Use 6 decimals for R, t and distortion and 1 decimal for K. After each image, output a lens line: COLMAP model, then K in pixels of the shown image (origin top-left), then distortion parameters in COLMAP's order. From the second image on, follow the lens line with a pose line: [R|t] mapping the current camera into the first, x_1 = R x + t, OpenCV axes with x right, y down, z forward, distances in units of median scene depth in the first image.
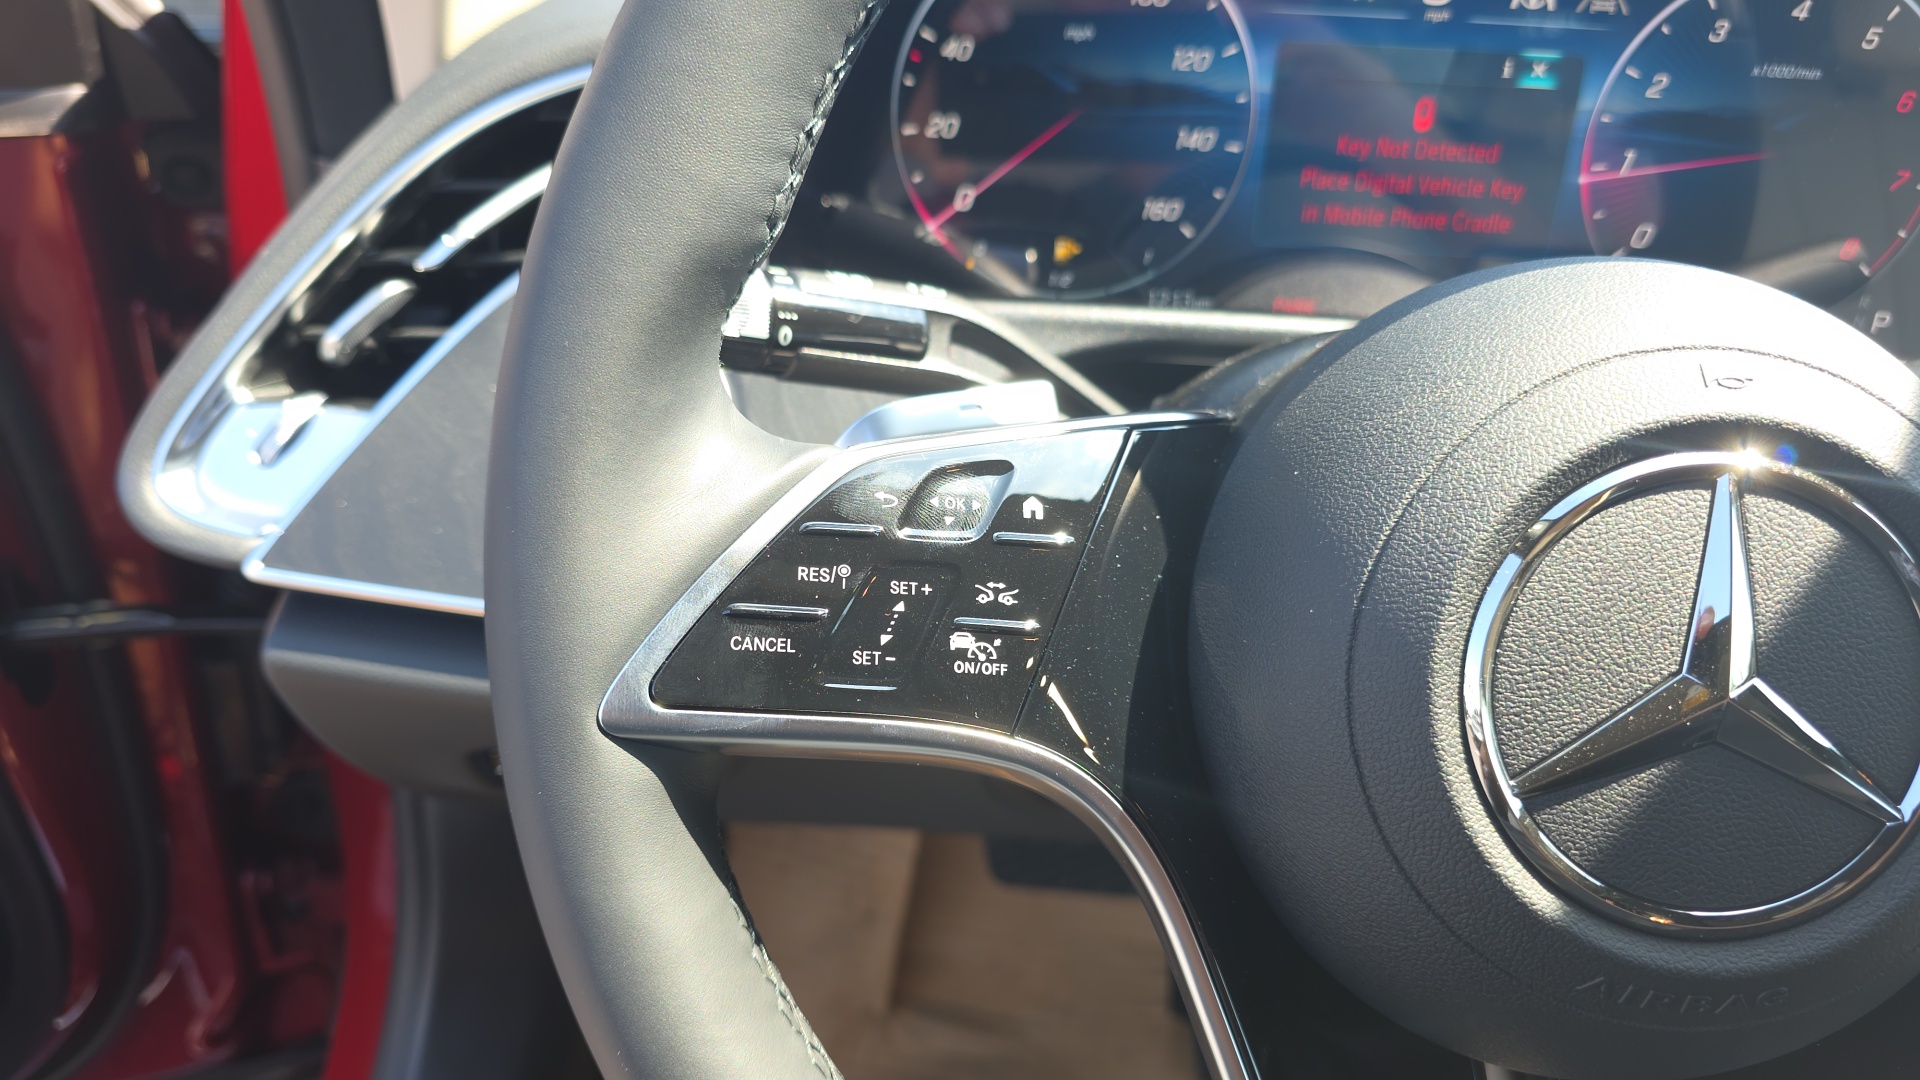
lens RADIAL K [[1340.8, 0, 962.9], [0, 1340.8, 561.9], [0, 0, 1]] dist [0.028966, -0.051728]
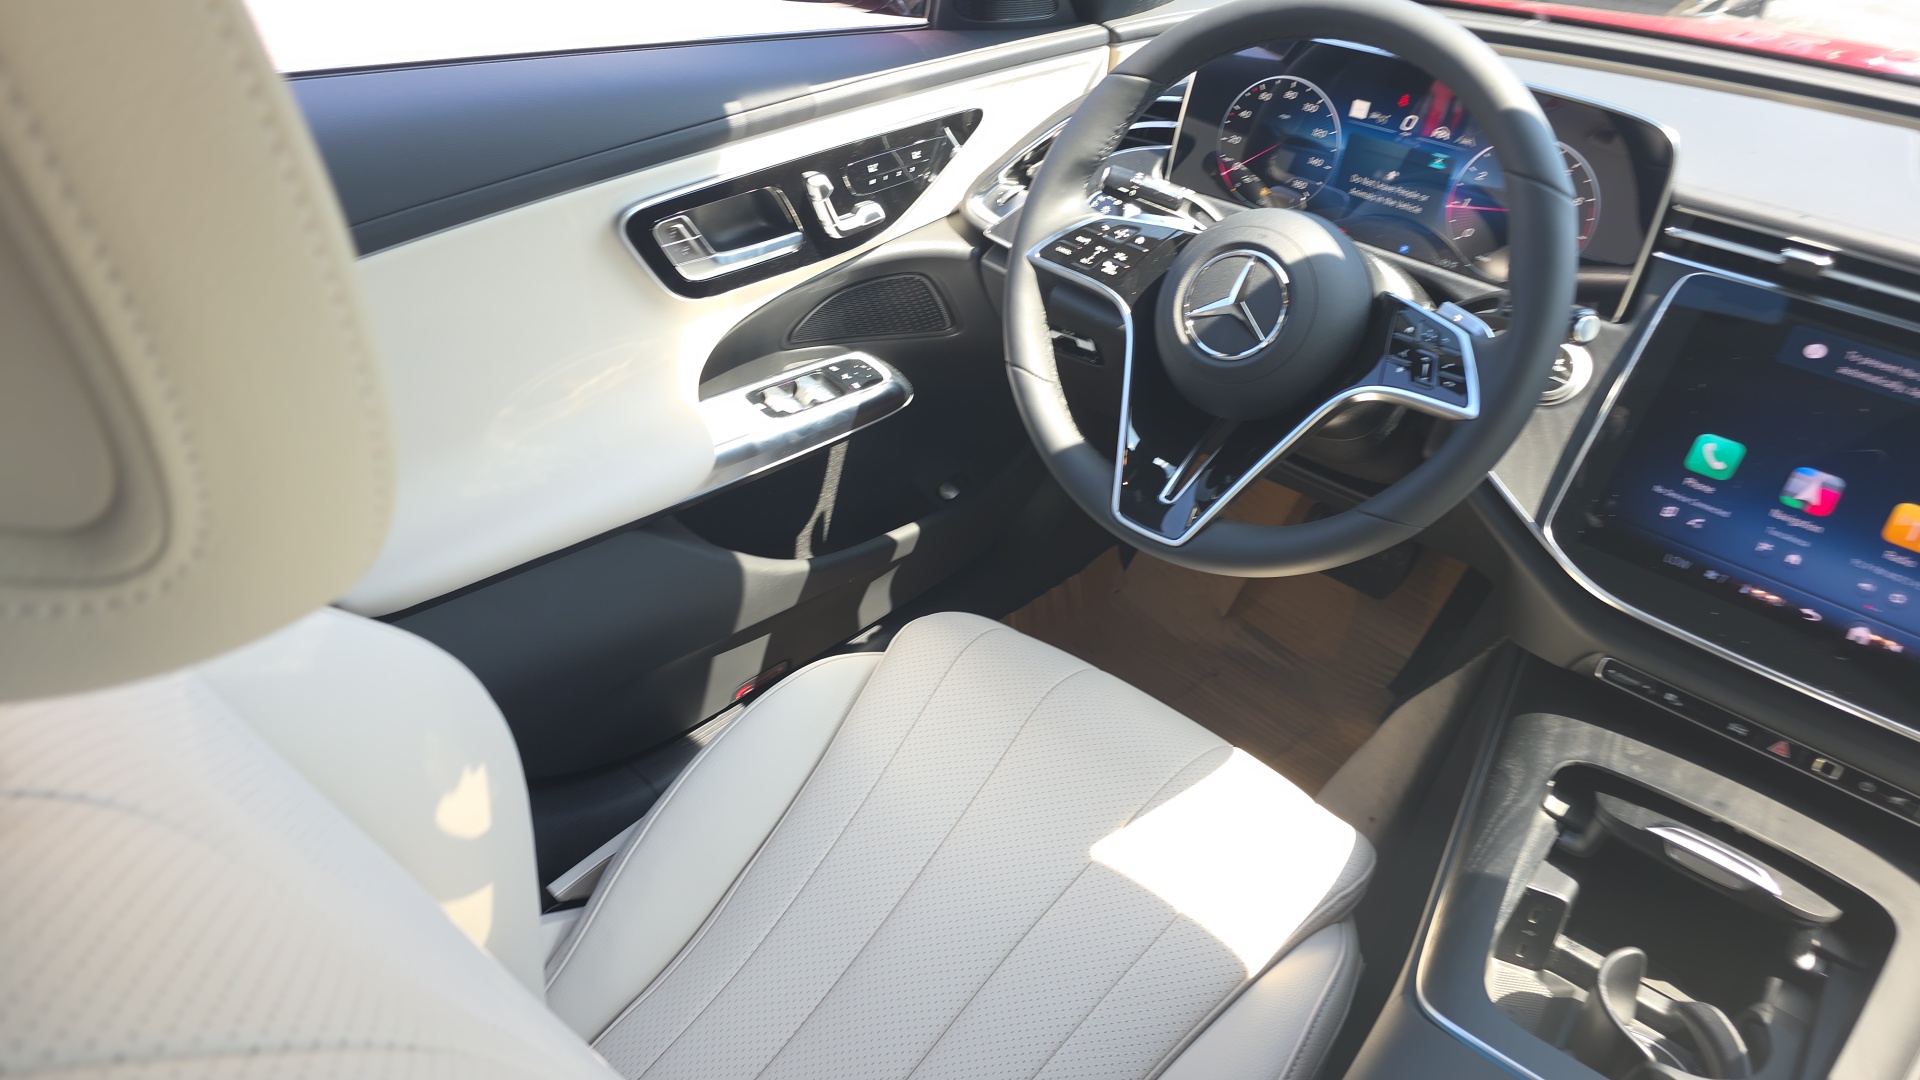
lens RADIAL K [[1296.6, 0, 948.6], [0, 1296.6, 544.5], [0, 0, 1]] dist [0.055822, -0.057356]
pose [[0.800125, 0.345491, -0.490344, 1.191787], [-0.316850, 0.937548, 0.143562, 0.285499], [0.509320, 0.040498, 0.859624, -1.710270]]
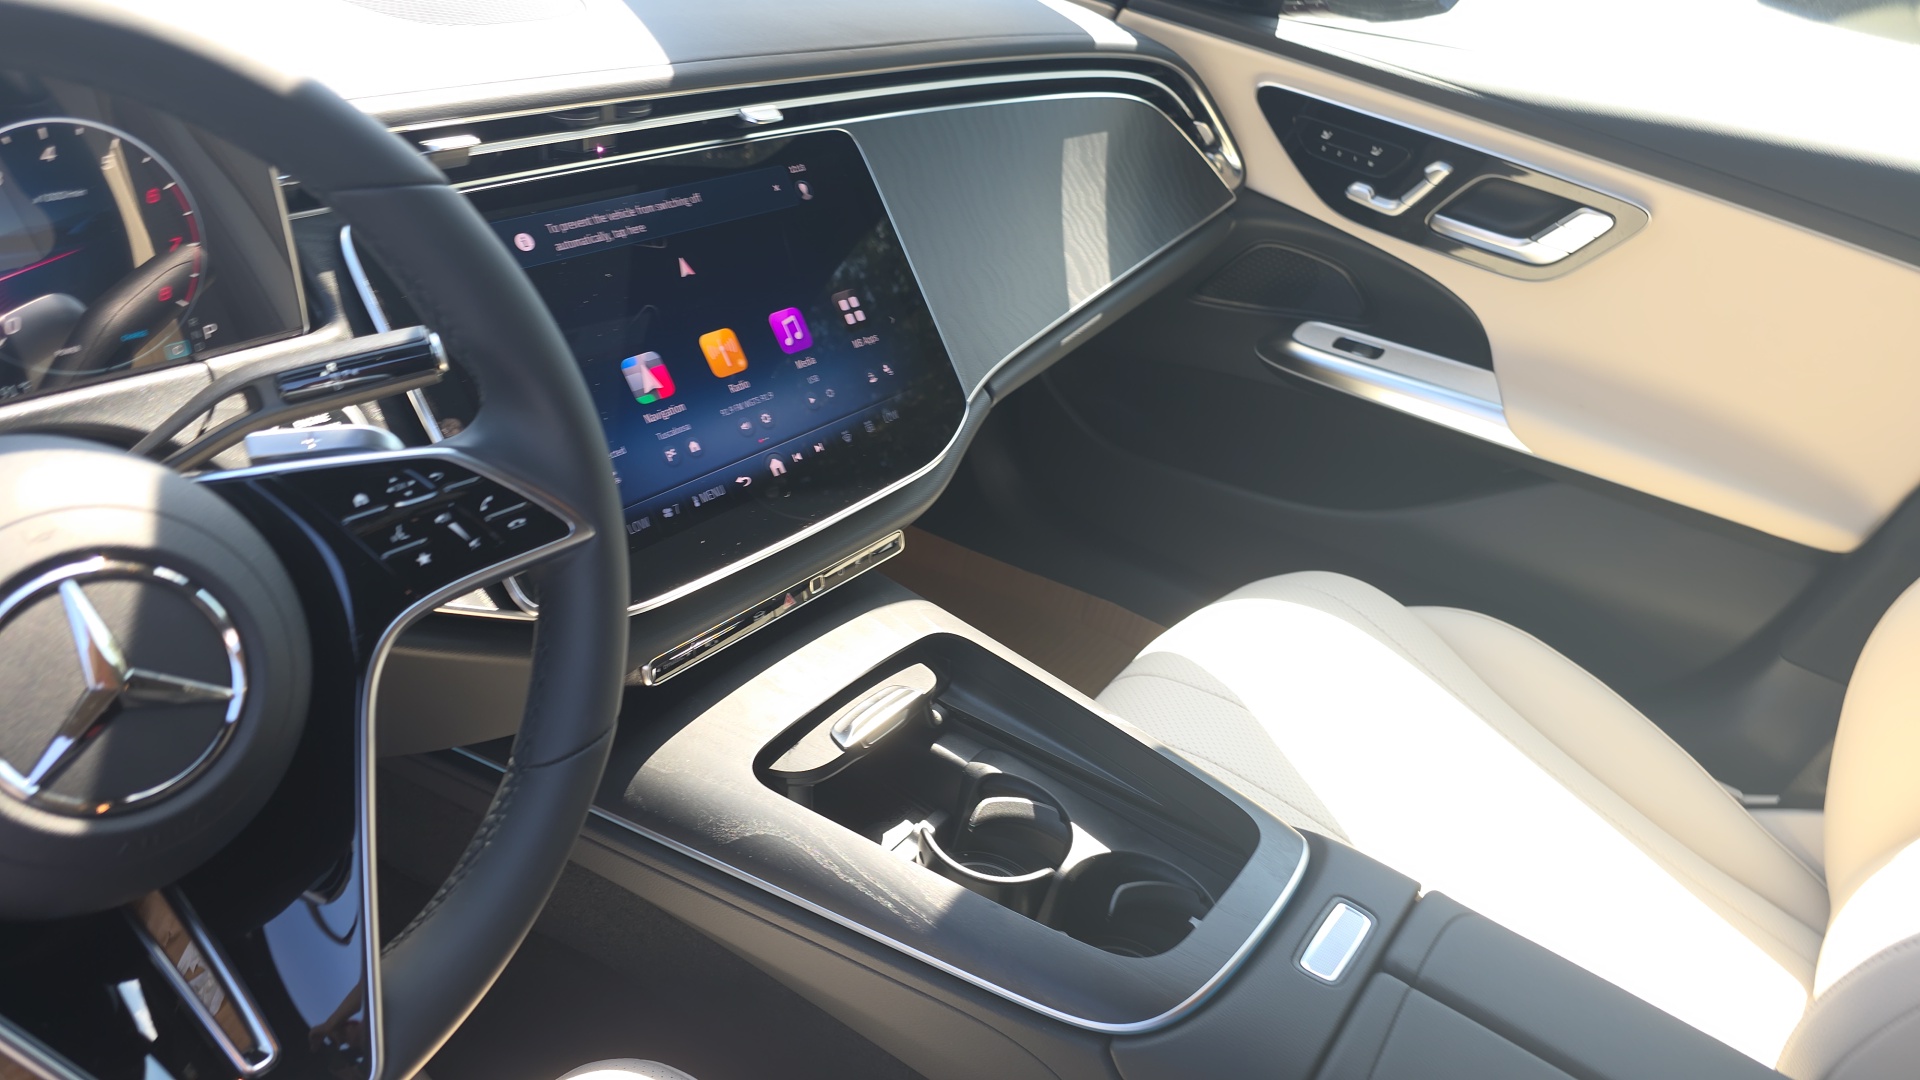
lens RADIAL K [[1322.5, 0, 966.5], [0, 1322.5, 558.6], [0, 0, 1]] dist [0.062992, -0.069315]
pose [[0.558866, -0.417182, 0.716678, -0.040093], [0.288324, 0.908074, 0.303760, -0.166886], [-0.777520, 0.036875, 0.627776, -0.654527]]
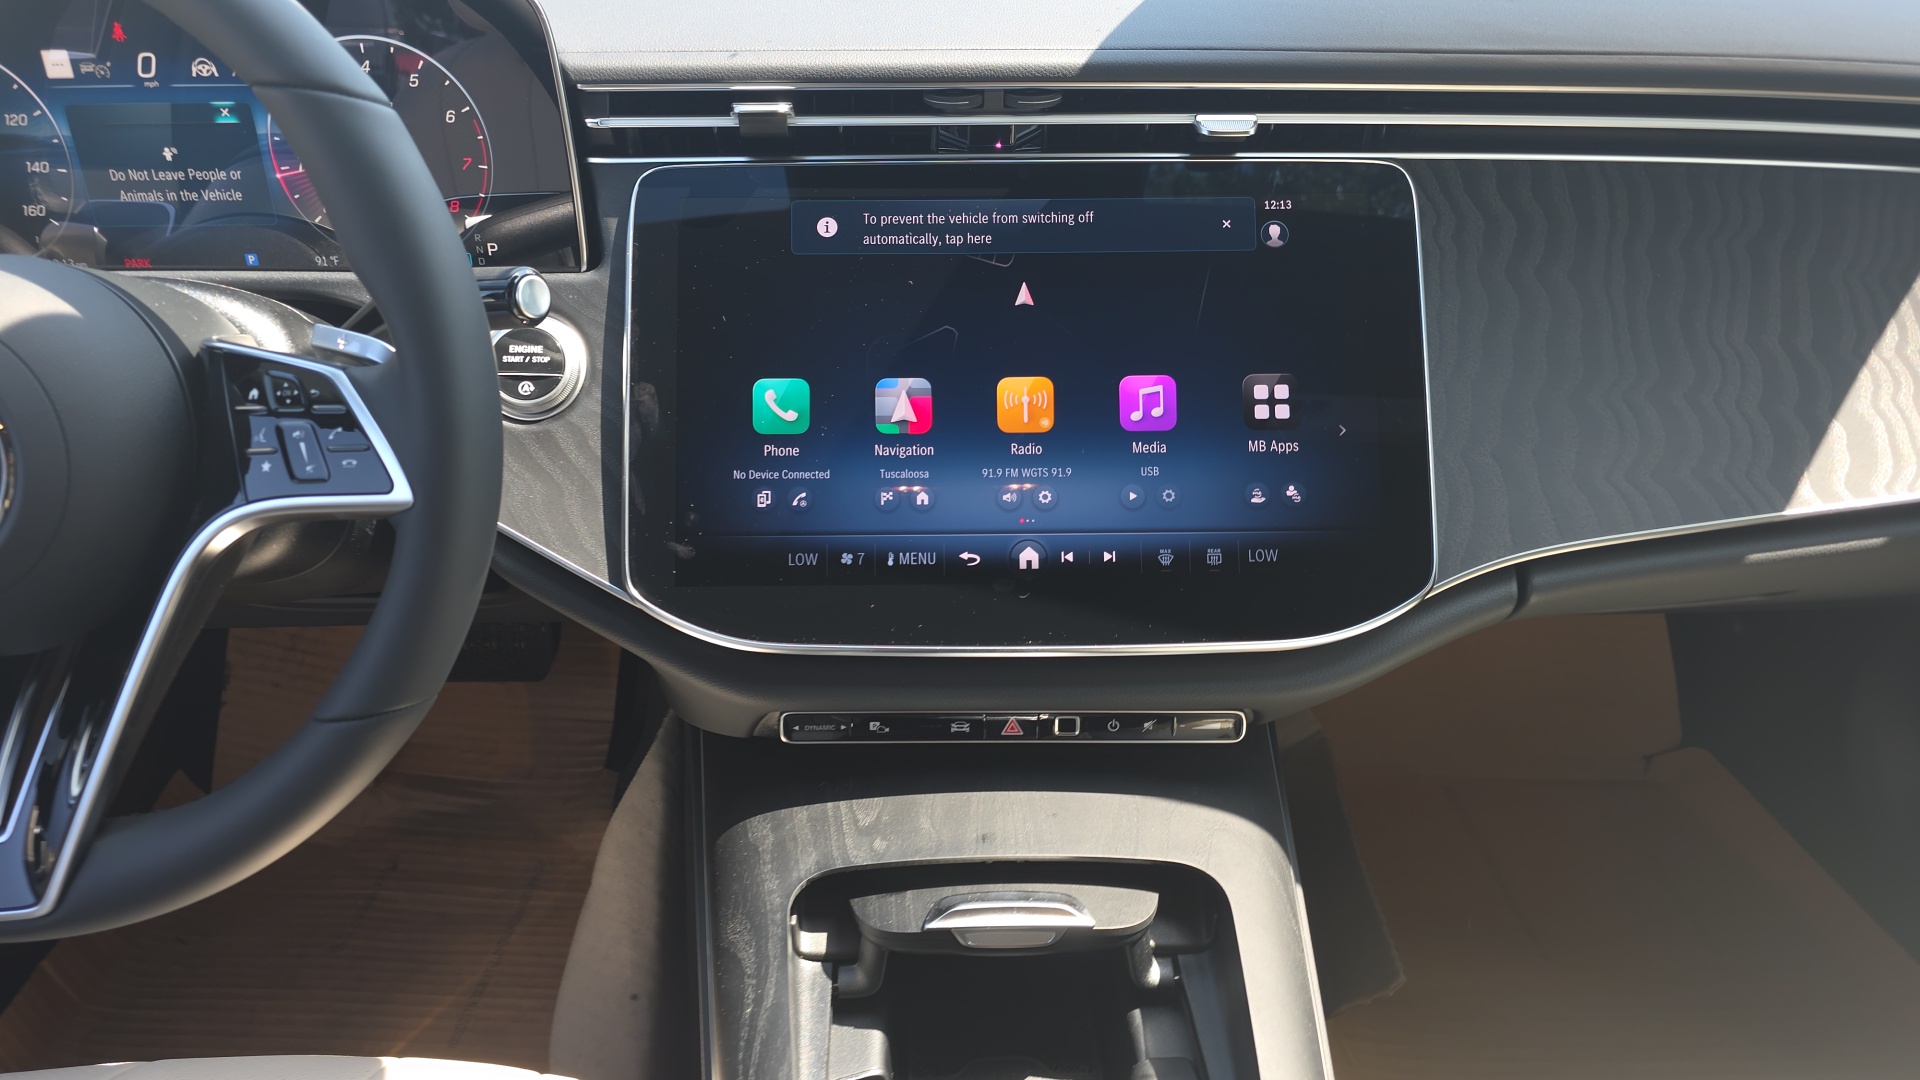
lens RADIAL K [[1288.1, 0, 925.3], [0, 1288.1, 574.3], [0, 0, 1]] dist [0.064637, -0.059936]
pose [[0.996578, -0.079608, 0.022233, 1.214099], [0.076961, 0.991836, 0.101682, 0.104098], [-0.030146, -0.099623, 0.994569, -0.697336]]
